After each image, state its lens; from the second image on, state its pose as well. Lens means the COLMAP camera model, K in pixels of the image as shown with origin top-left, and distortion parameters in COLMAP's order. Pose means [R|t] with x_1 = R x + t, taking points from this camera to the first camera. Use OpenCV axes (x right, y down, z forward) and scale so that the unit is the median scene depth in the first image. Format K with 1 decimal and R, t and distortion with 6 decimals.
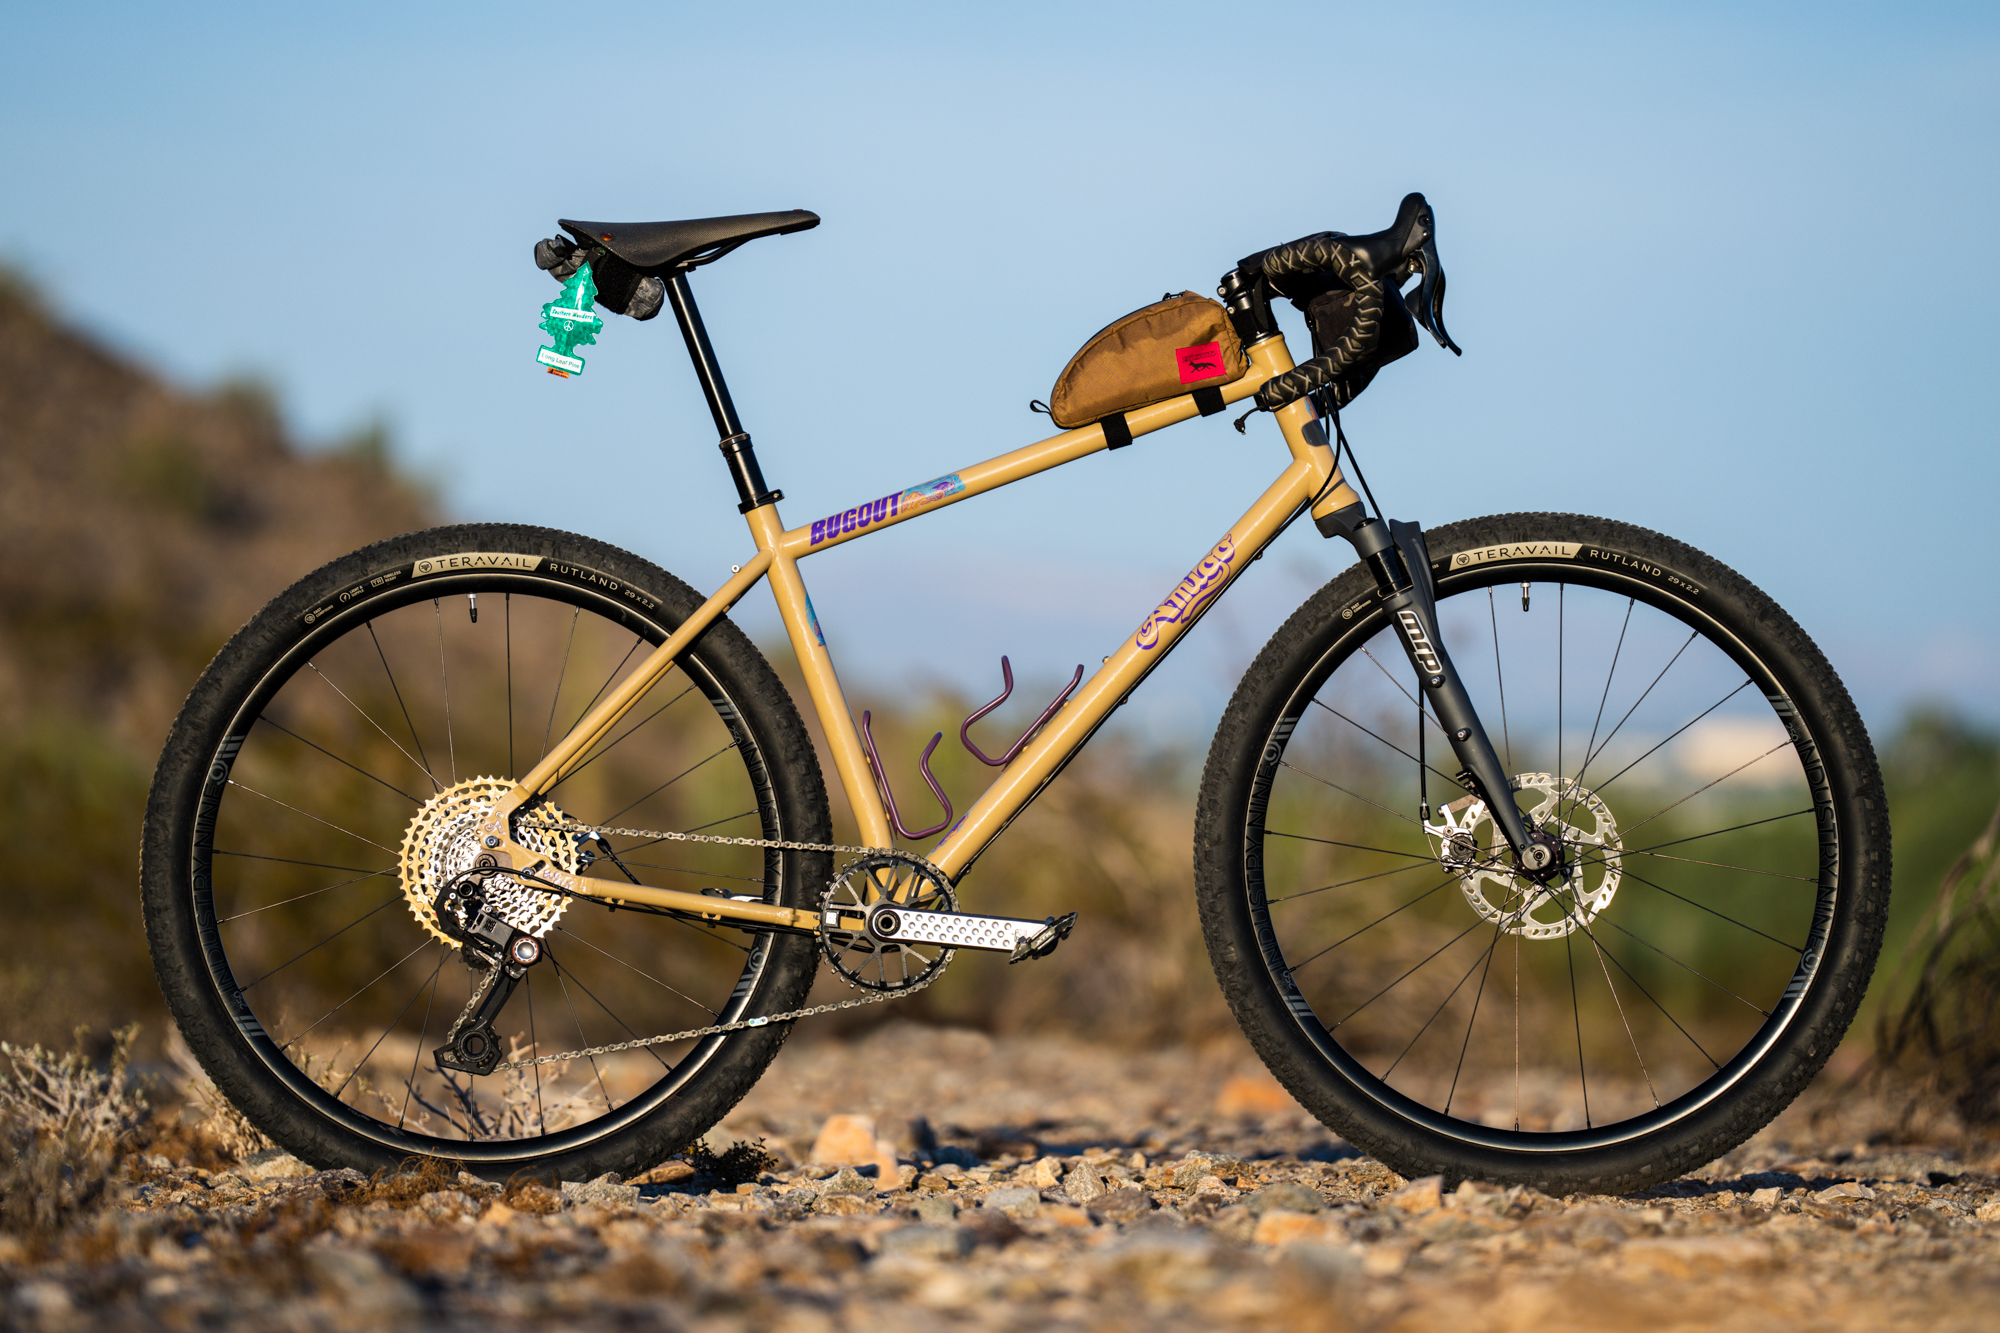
lens RADIAL K [[11562.5, 0, 1006.2], [0, 11562.5, 663.9], [0, 0, 1]] dist [3.264404, 0.000000]
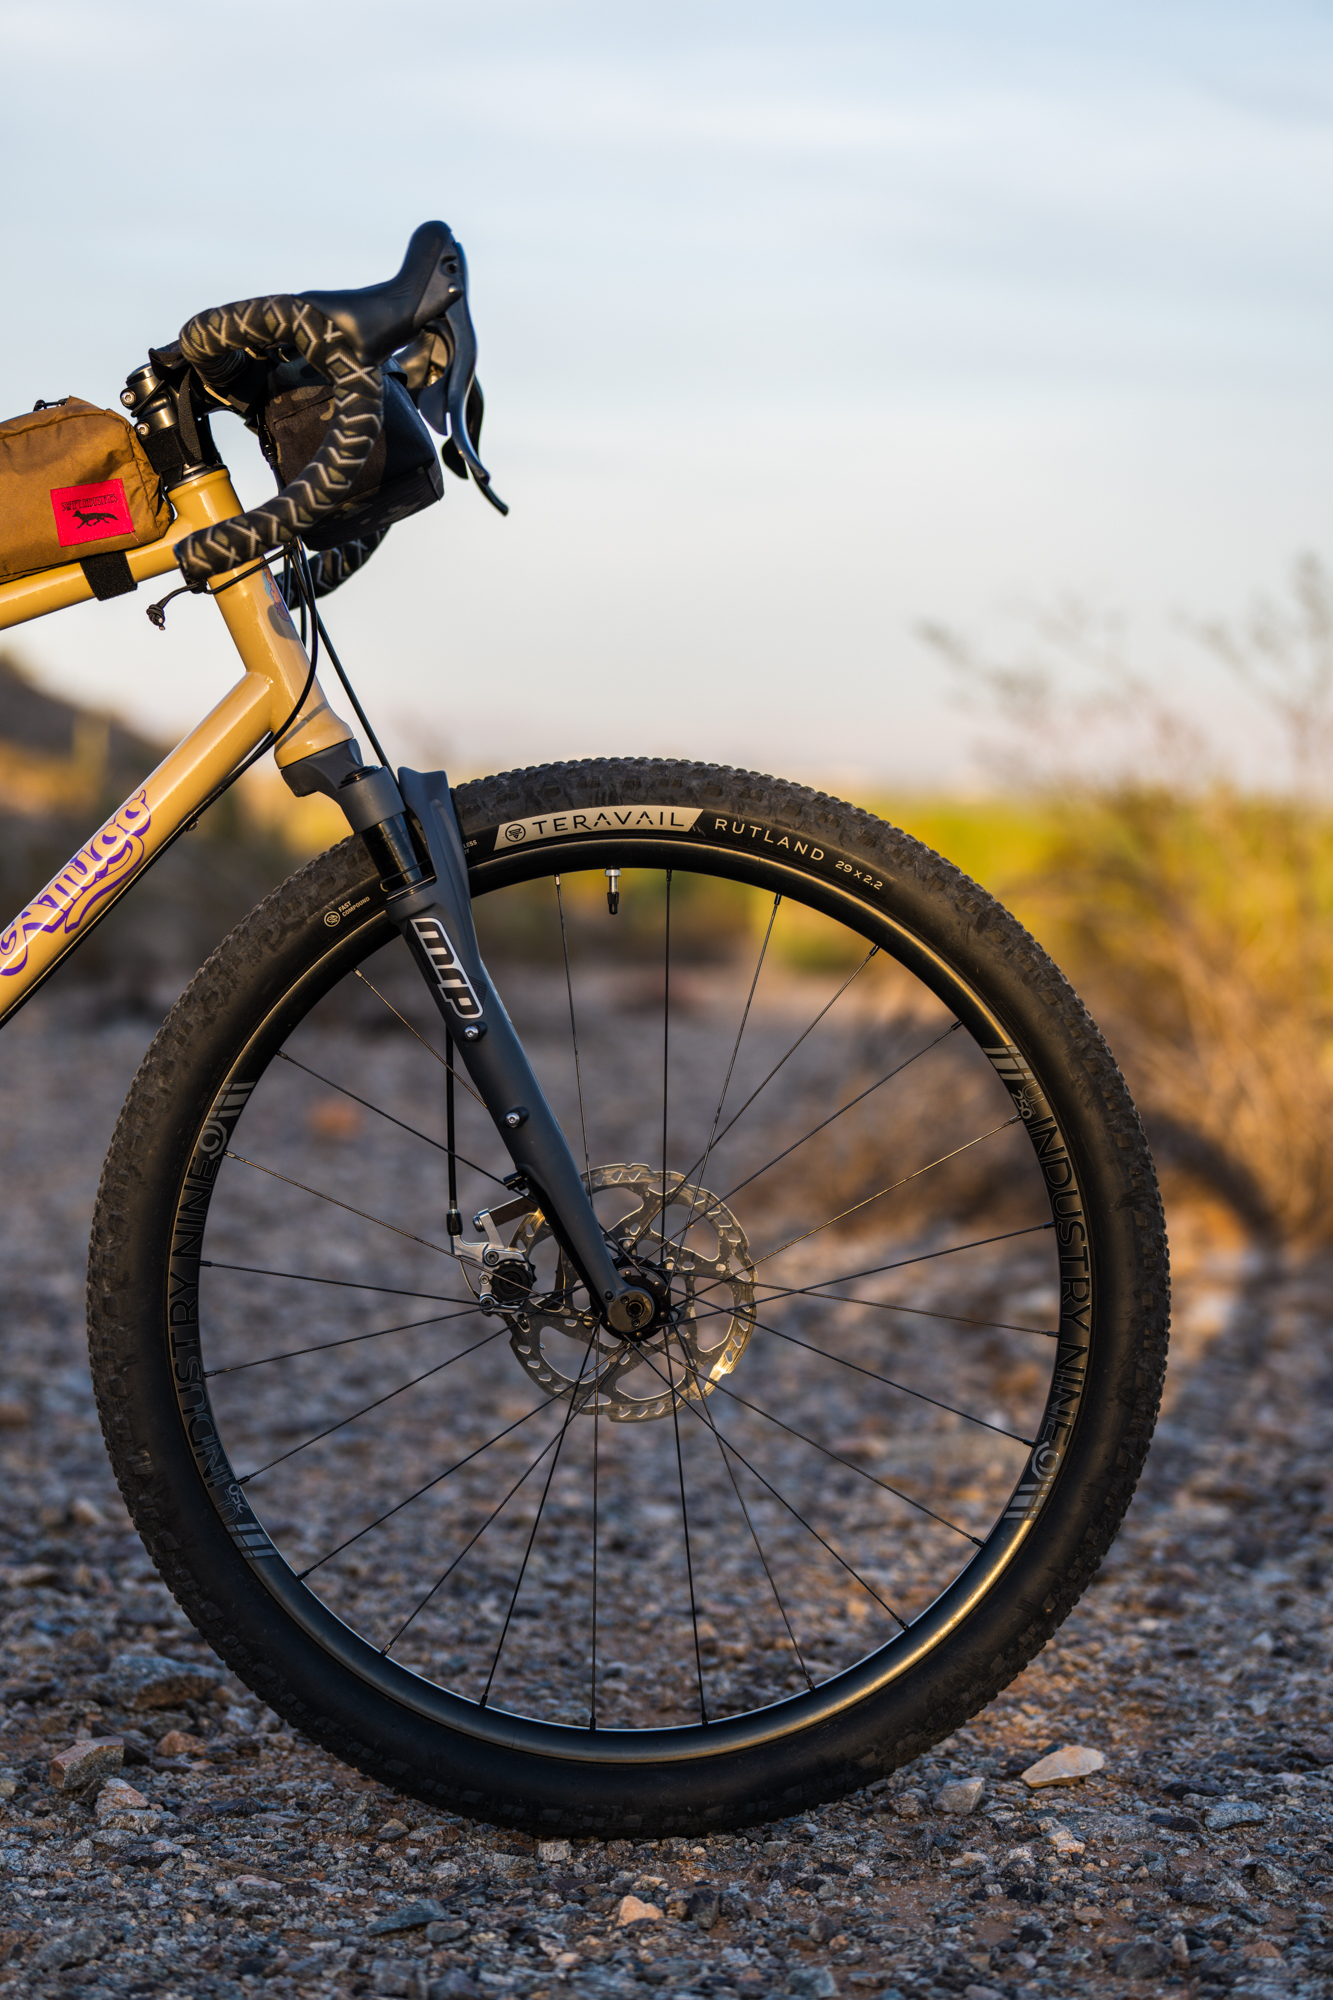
lens RADIAL K [[4821.6, 0, 669.0], [0, 4821.6, 991.7], [0, 0, 1]] dist [0.142214, 0.000000]
pose [[0.996877, -0.000758, 0.078966, 0.026995], [-0.003278, 0.998695, 0.050963, -0.013714], [-0.078901, -0.051063, 0.995574, 0.739686]]
